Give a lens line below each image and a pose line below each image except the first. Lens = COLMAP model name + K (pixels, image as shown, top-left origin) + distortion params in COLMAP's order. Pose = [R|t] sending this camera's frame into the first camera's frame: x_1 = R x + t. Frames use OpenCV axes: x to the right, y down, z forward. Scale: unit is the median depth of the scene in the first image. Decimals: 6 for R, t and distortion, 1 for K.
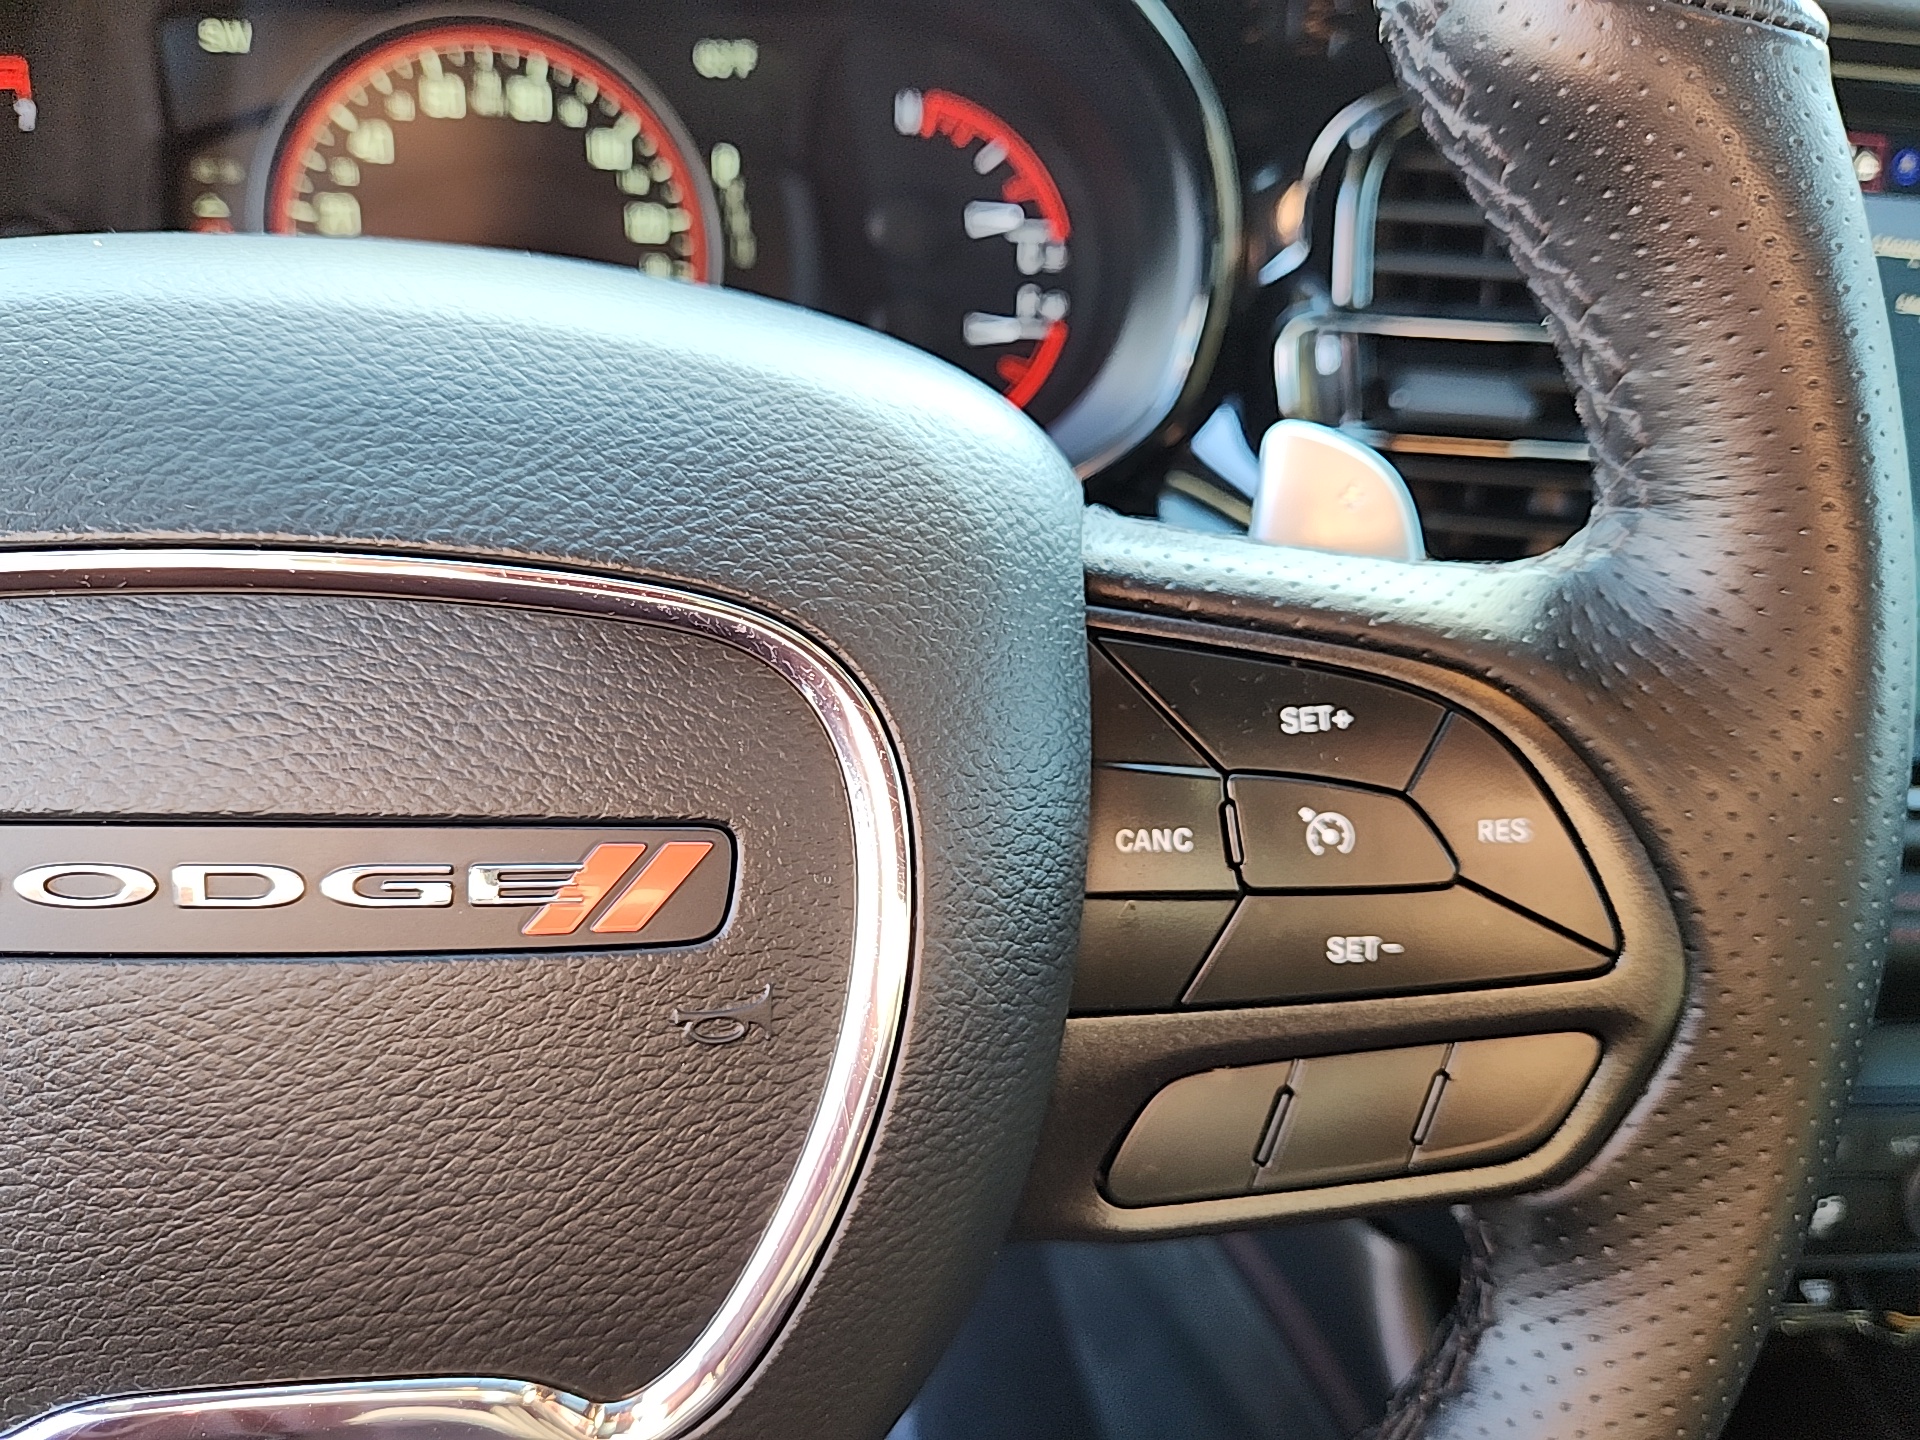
lens RADIAL K [[1434.0, 0, 960.2], [0, 1434.0, 708.4], [0, 0, 1]] dist [0.028780, -0.027304]
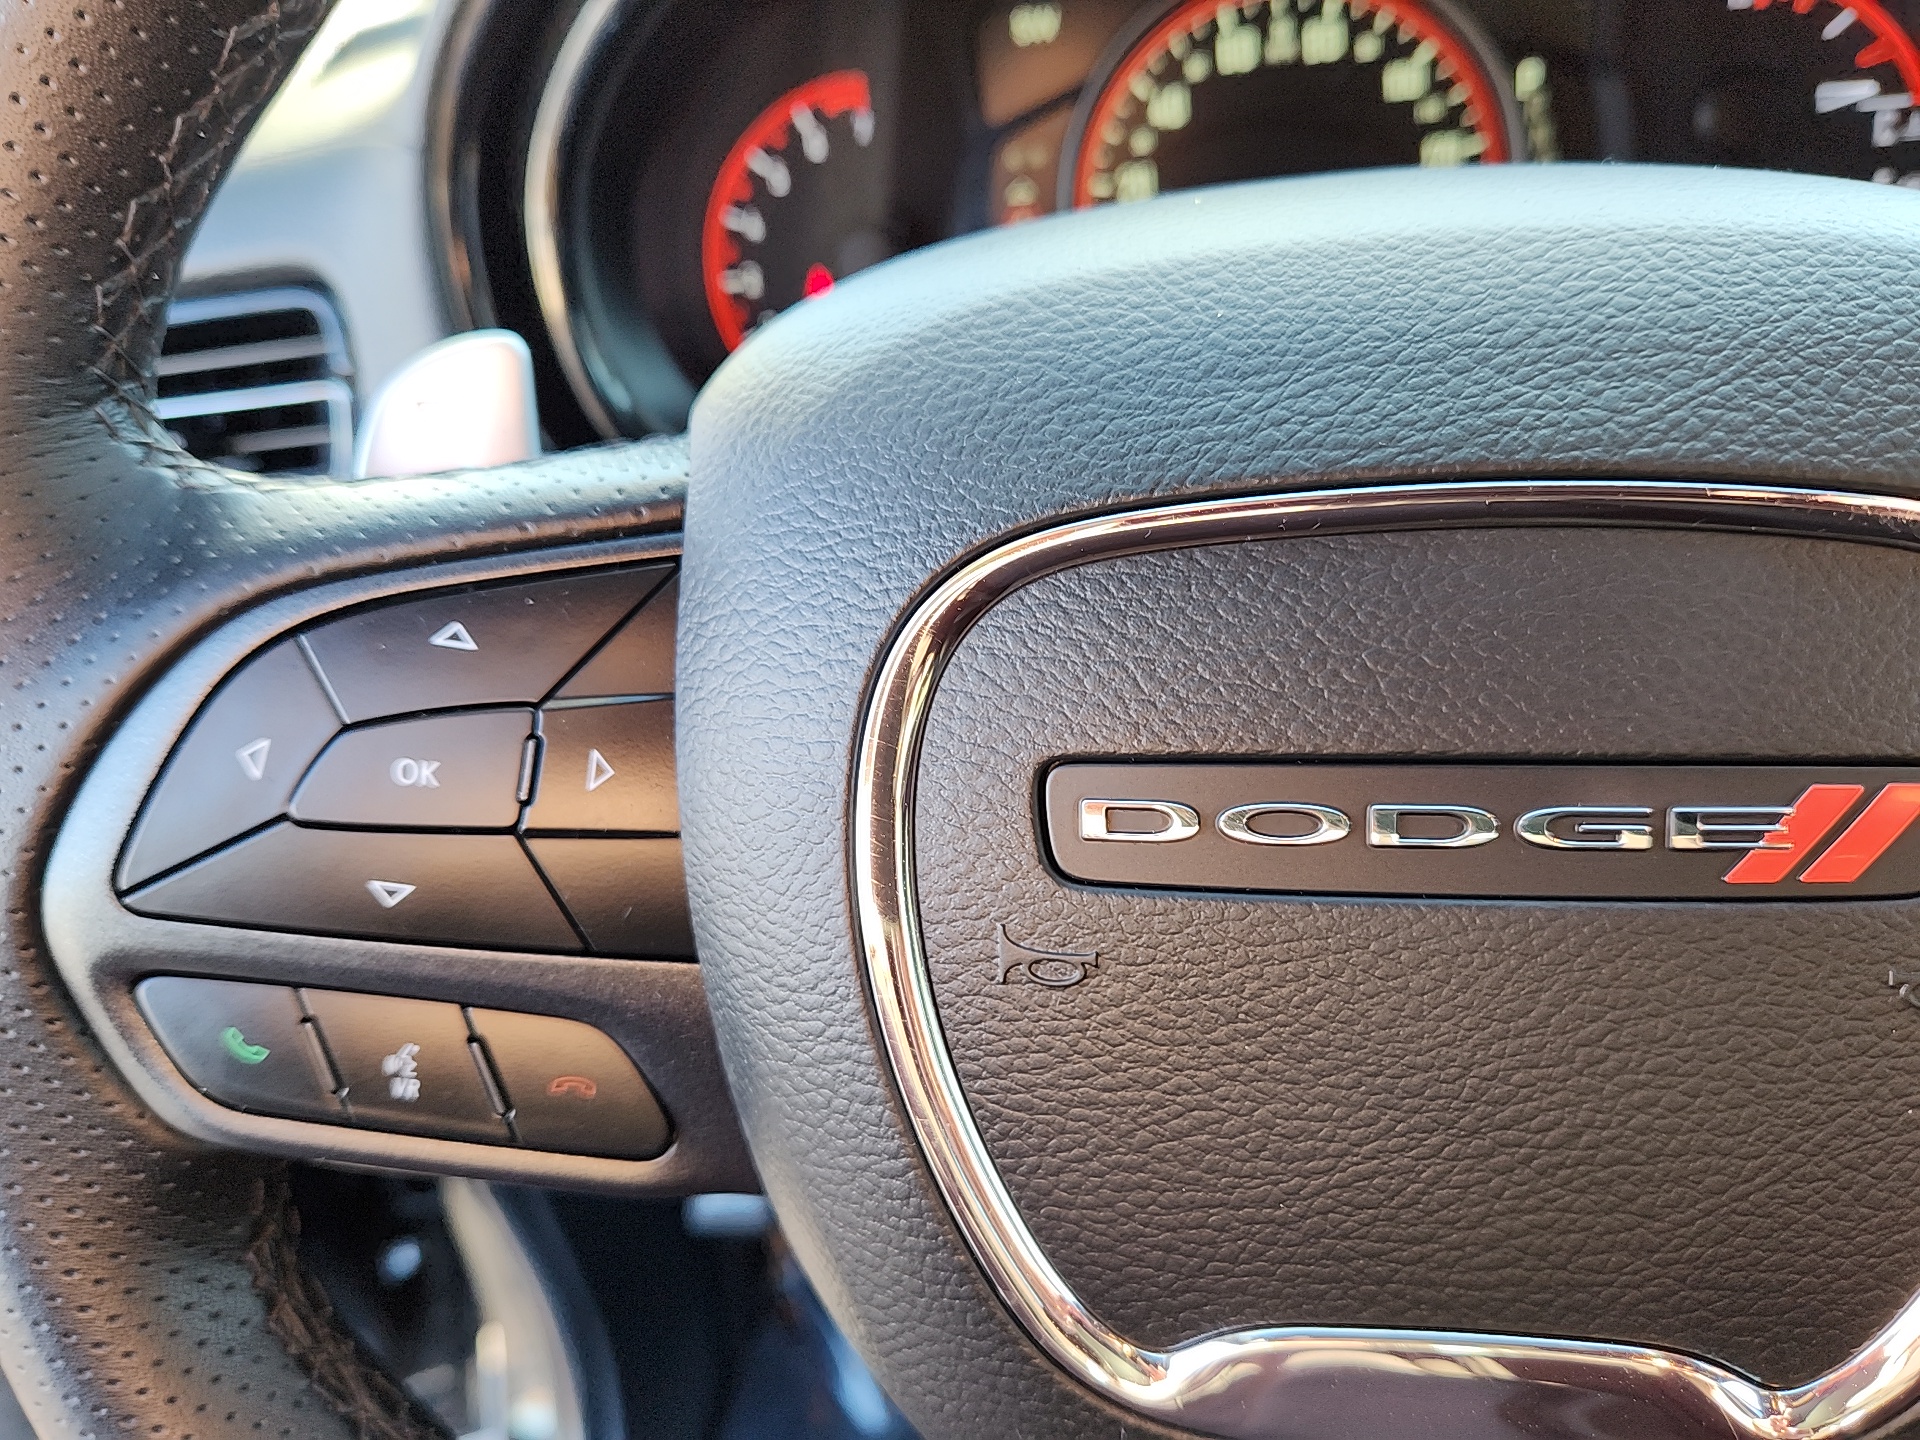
lens RADIAL K [[1434.0, 0, 969.9], [0, 1434.0, 715.8], [0, 0, 1]] dist [0.028780, -0.027304]
pose [[0.952765, -0.017253, -0.303219, -0.477253], [0.024692, 0.999480, 0.020715, 0.018359], [0.302704, -0.027224, 0.952696, -0.031142]]
